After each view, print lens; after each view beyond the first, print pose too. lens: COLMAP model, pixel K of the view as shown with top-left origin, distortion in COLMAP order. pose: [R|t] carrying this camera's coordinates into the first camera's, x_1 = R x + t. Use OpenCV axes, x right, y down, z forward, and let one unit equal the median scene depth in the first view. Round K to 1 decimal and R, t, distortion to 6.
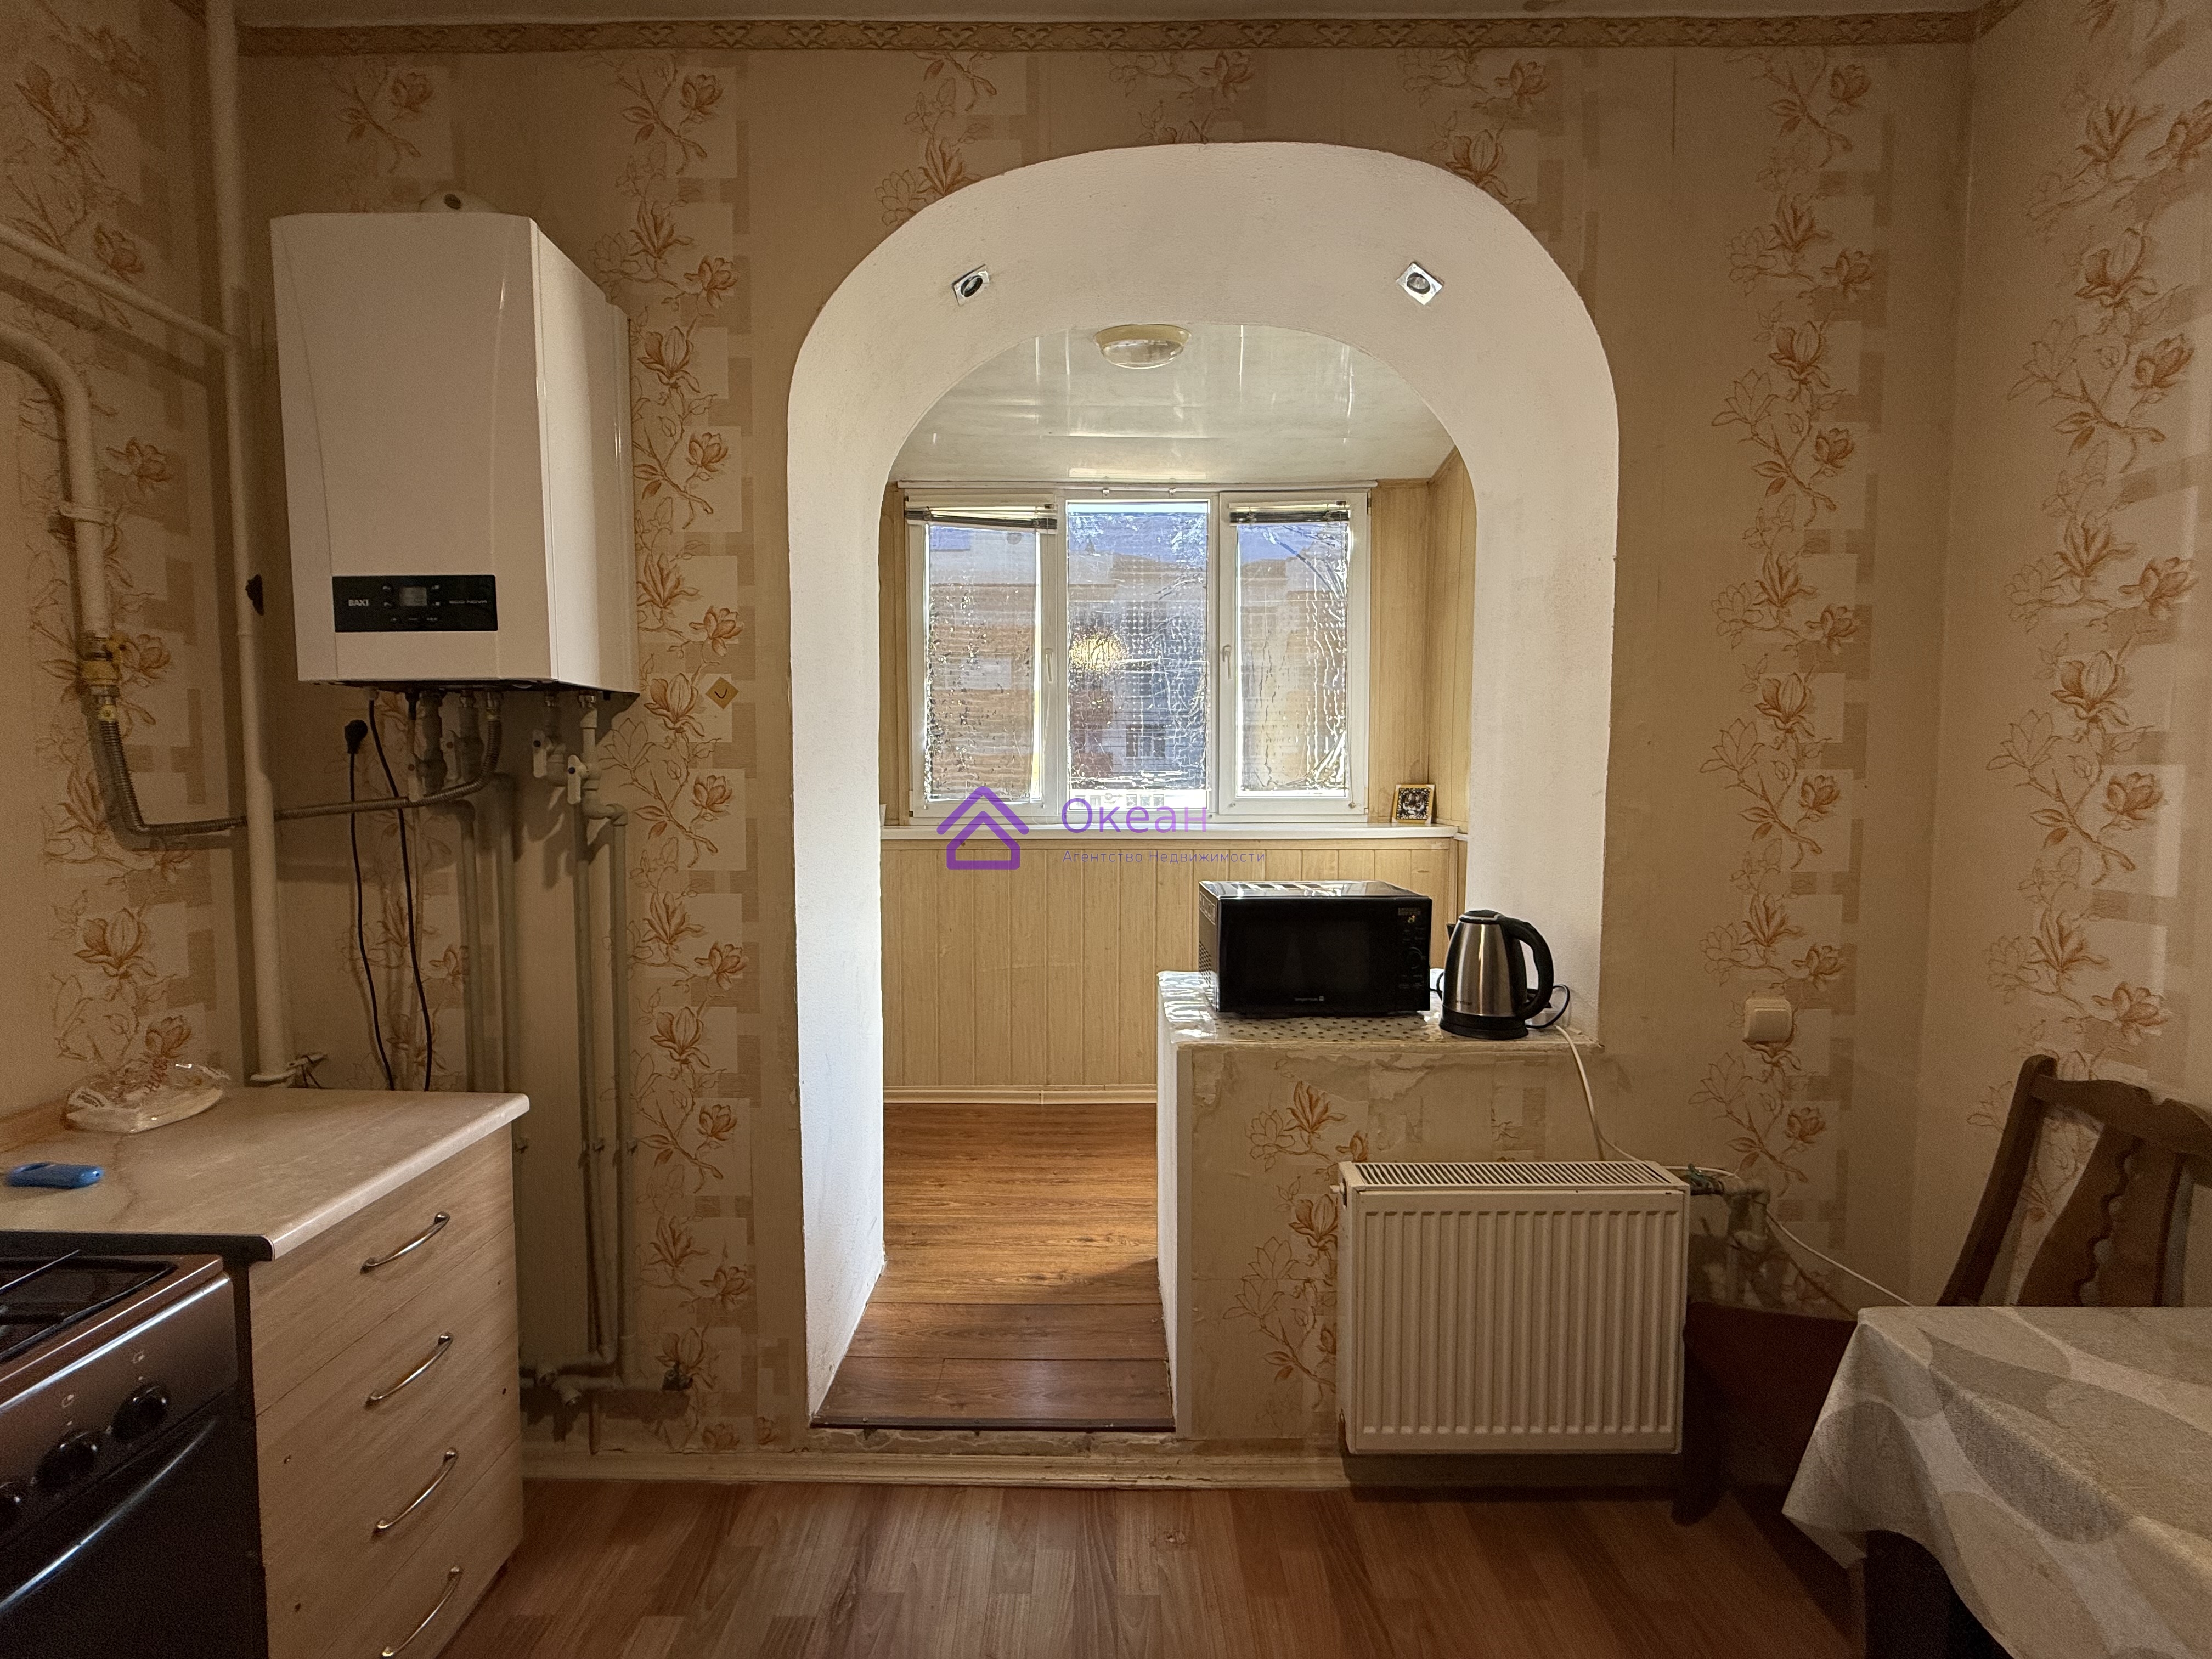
lens RADIAL K [[880.1, 0, 1101.2], [0, 880.1, 828.5], [0, 0, 1]] dist [-0.000930, 0.000262]
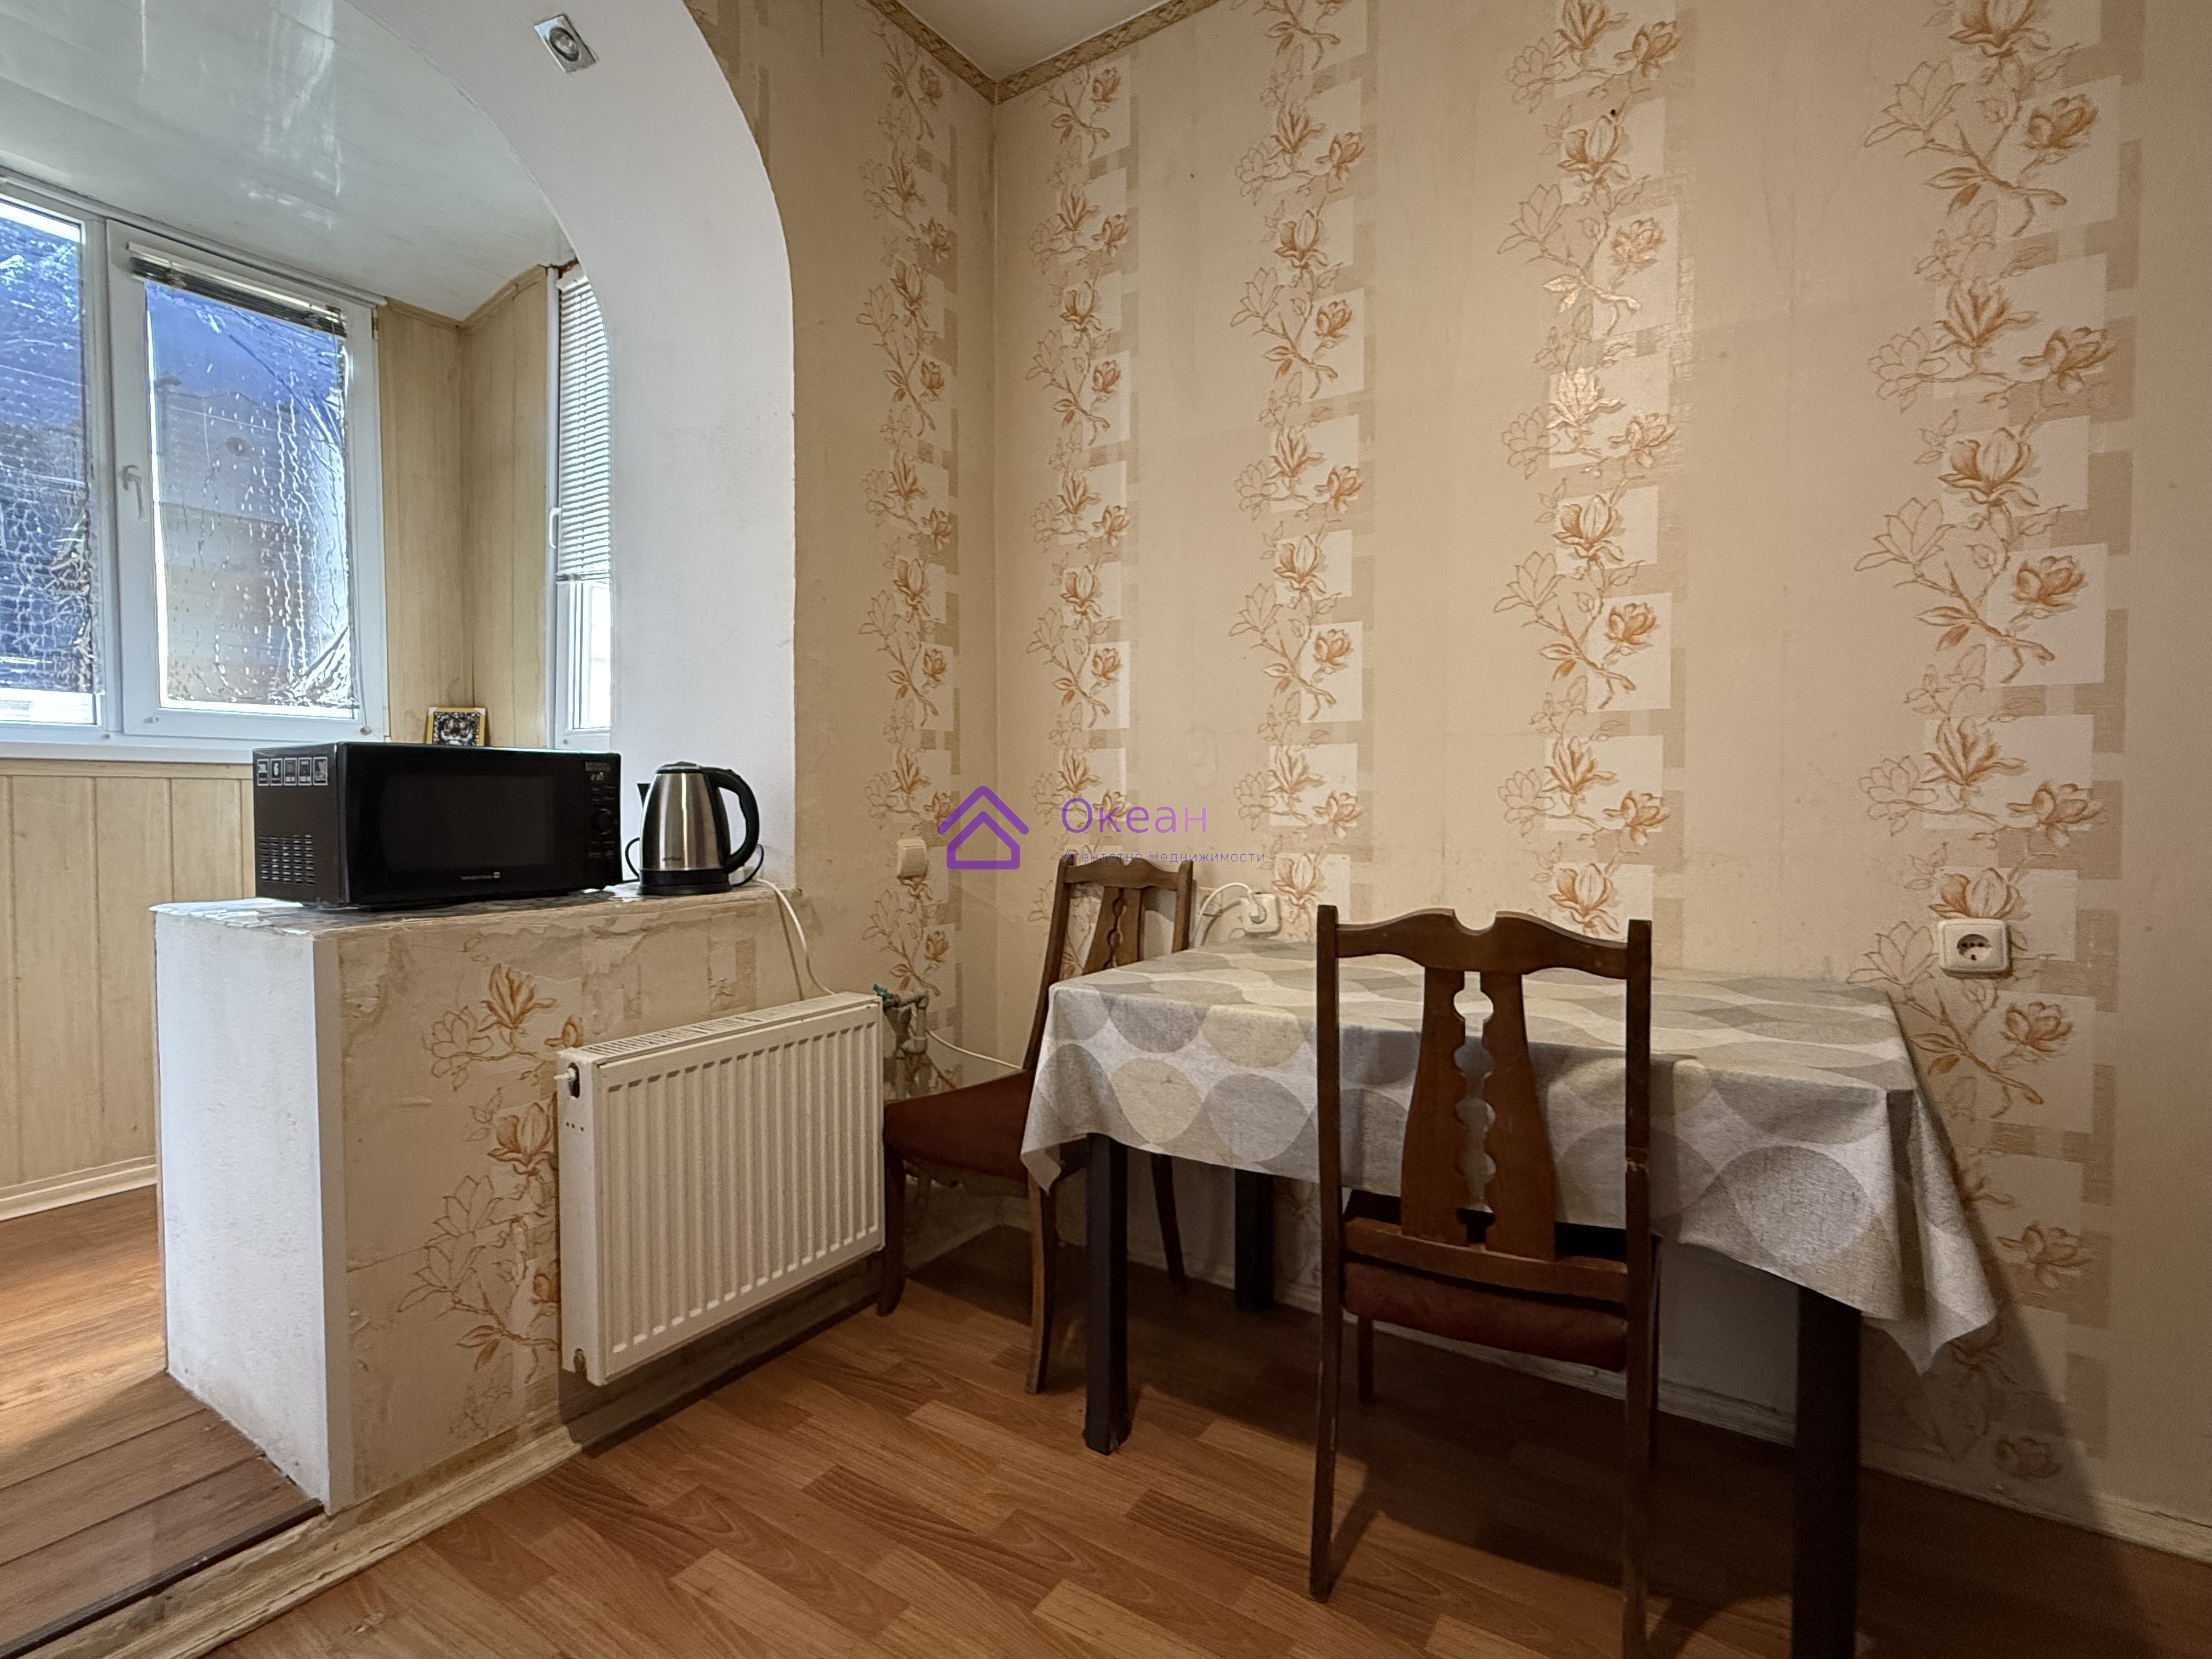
lens RADIAL K [[1062.9, 0, 1105.9], [0, 1062.9, 829.9], [0, 0, 1]] dist [0.000340, -0.000331]
pose [[0.546530, -0.024807, 0.837072, -0.275756], [0.048498, 0.998821, -0.002064, 0.202581], [-0.836034, 0.041725, 0.547089, 0.024858]]
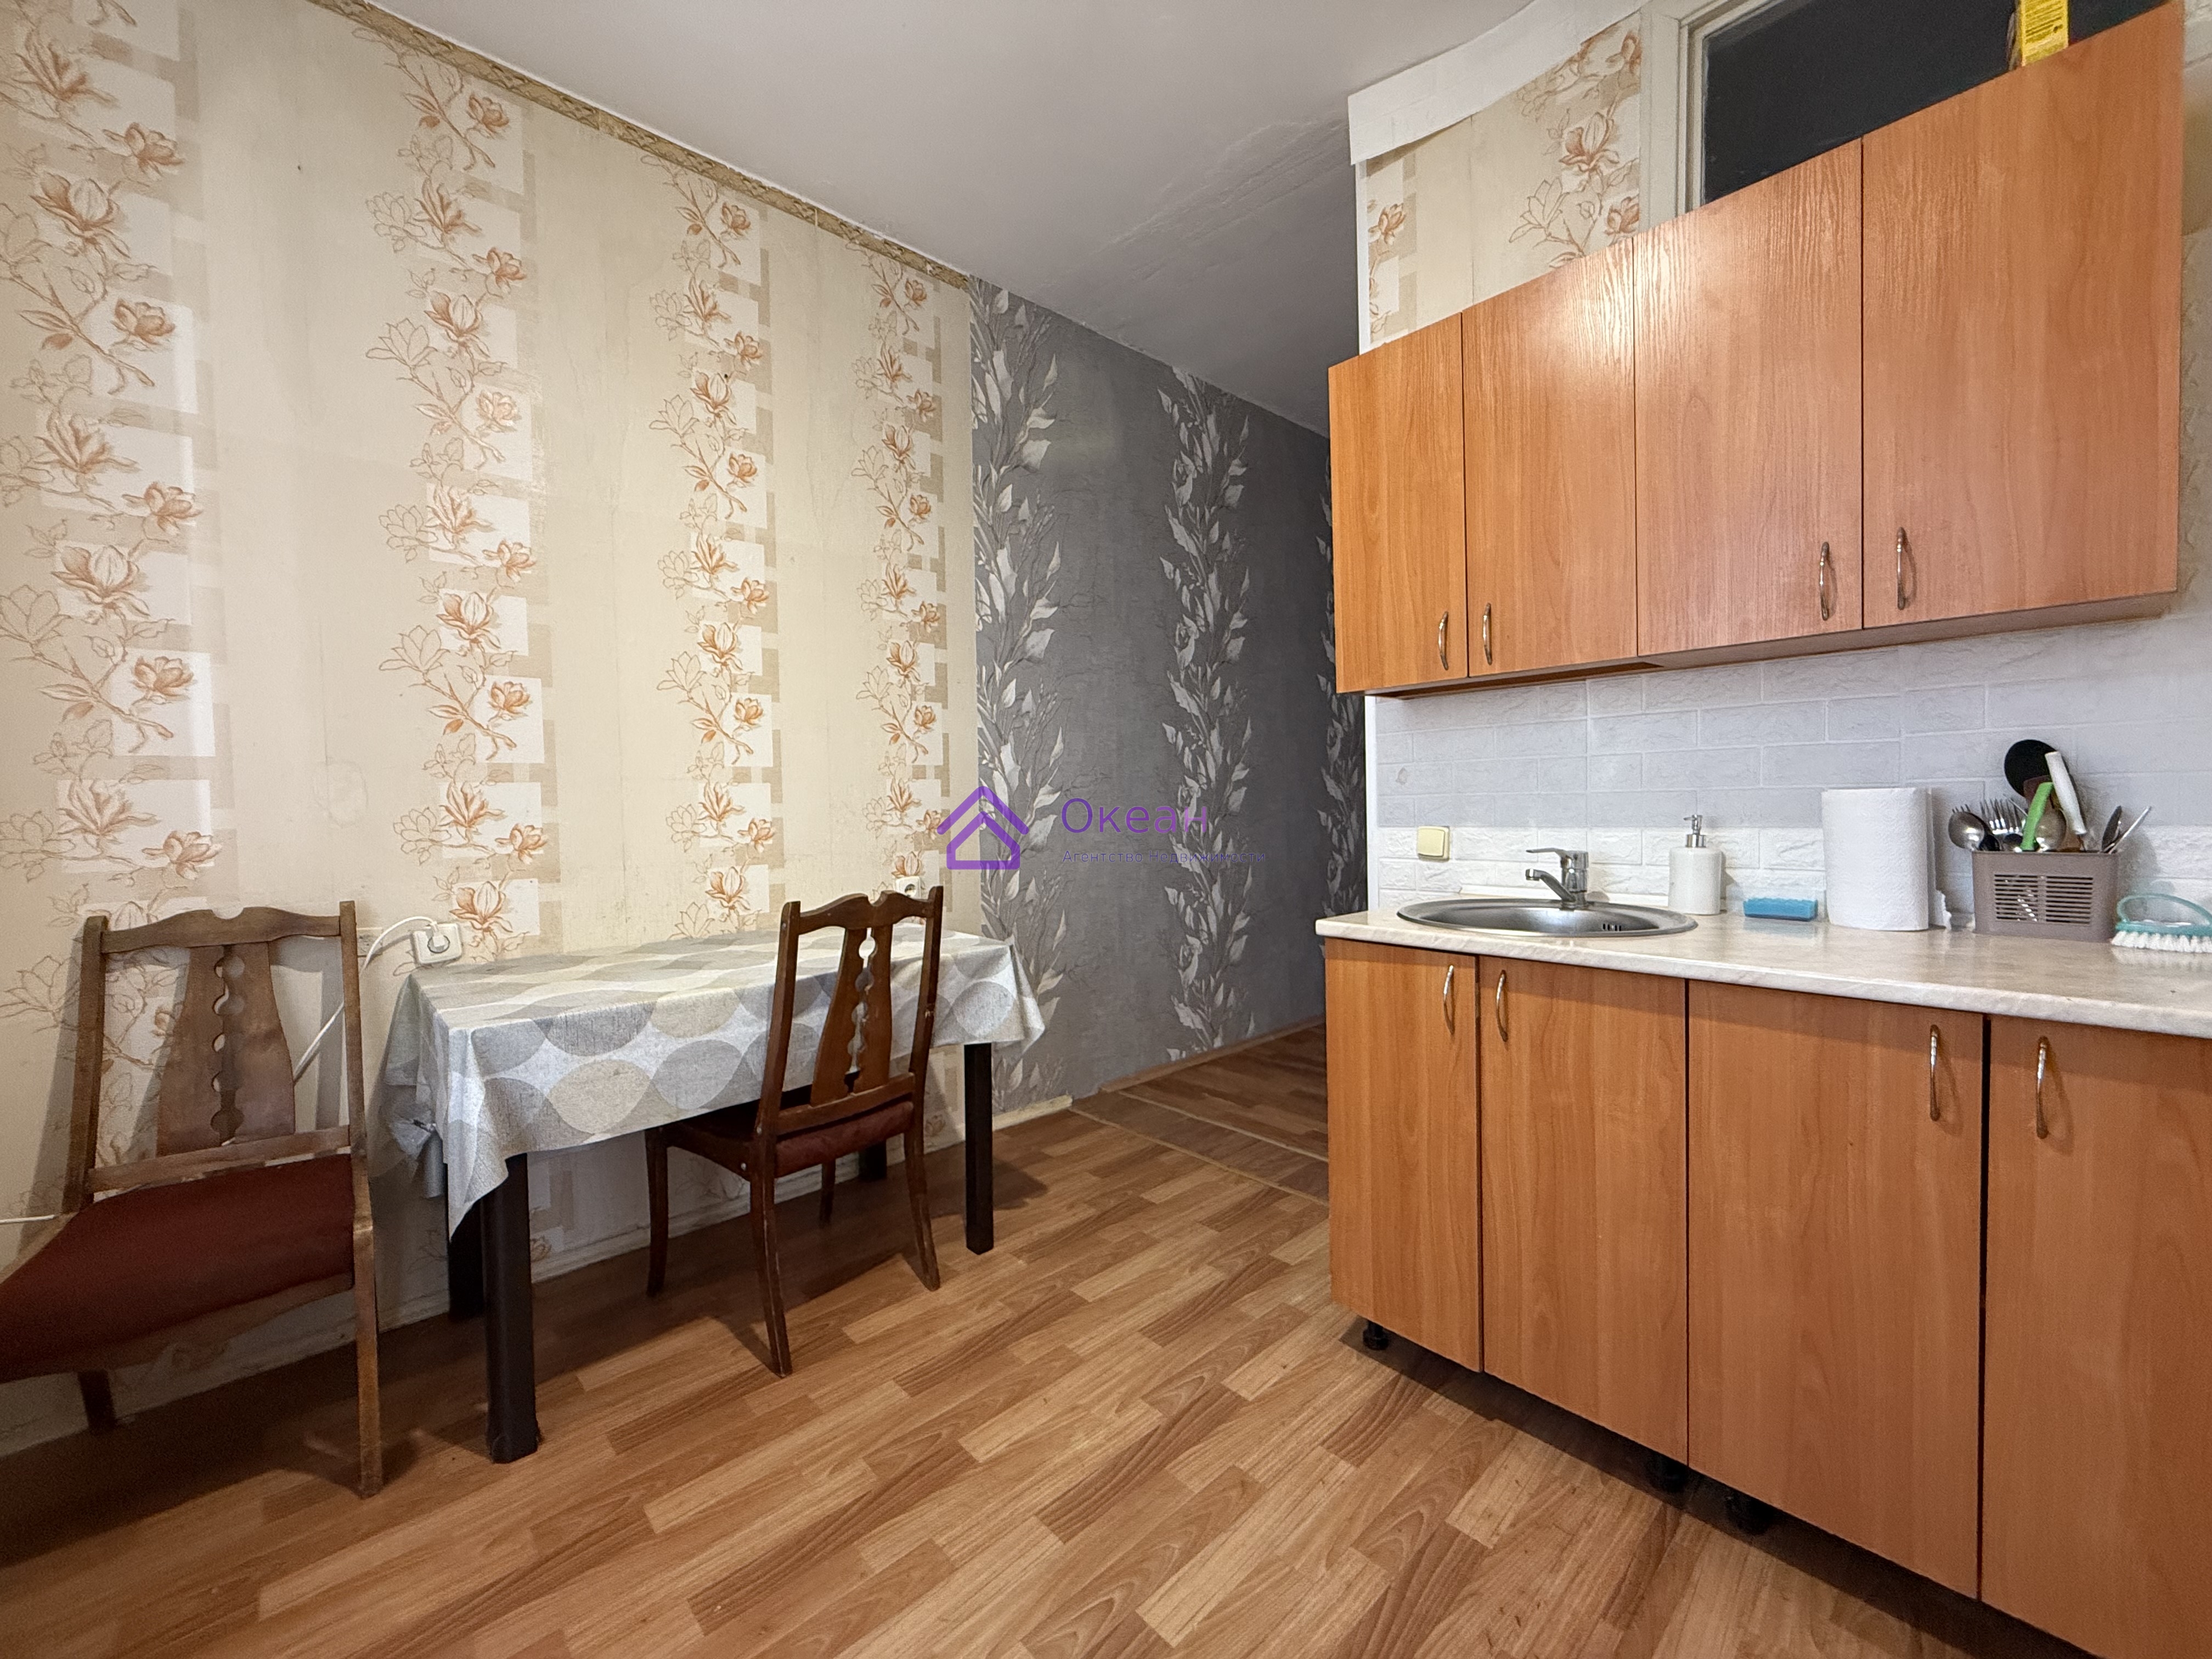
lens RADIAL K [[880.1, 0, 1097.1], [0, 880.1, 828.7], [0, 0, 1]] dist [-0.000930, 0.000262]
pose [[-0.678137, -0.012653, 0.734827, -0.481949], [0.059746, 0.995593, 0.072279, 0.132562], [-0.732503, 0.092918, -0.674392, 0.734609]]
